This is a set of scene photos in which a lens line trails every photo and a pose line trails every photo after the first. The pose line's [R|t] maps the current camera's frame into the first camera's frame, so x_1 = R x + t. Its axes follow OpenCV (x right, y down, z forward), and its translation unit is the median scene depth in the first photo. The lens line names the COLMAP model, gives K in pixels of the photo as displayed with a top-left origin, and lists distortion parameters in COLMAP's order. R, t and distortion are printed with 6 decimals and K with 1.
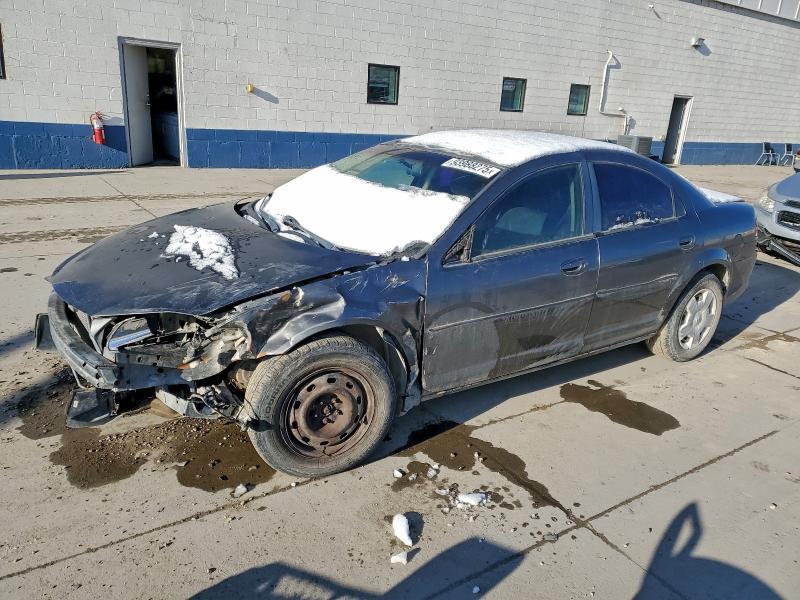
lens RADIAL K [[632.4, 0, 400.8], [0, 632.4, 301.4], [0, 0, 1]] dist [0.012563, -0.000472]
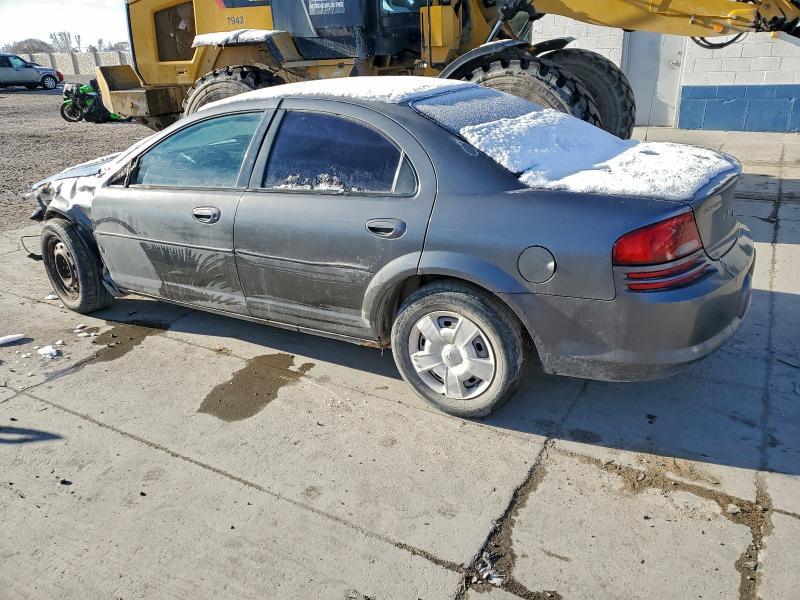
lens RADIAL K [[632.4, 0, 400.8], [0, 632.4, 298.5], [0, 0, 1]] dist [0.012563, -0.000472]
pose [[0.408142, 0.260850, -0.874858, 1.132772], [-0.219125, 0.958286, 0.183498, -0.156323], [0.886230, 0.116810, 0.448276, 0.730983]]
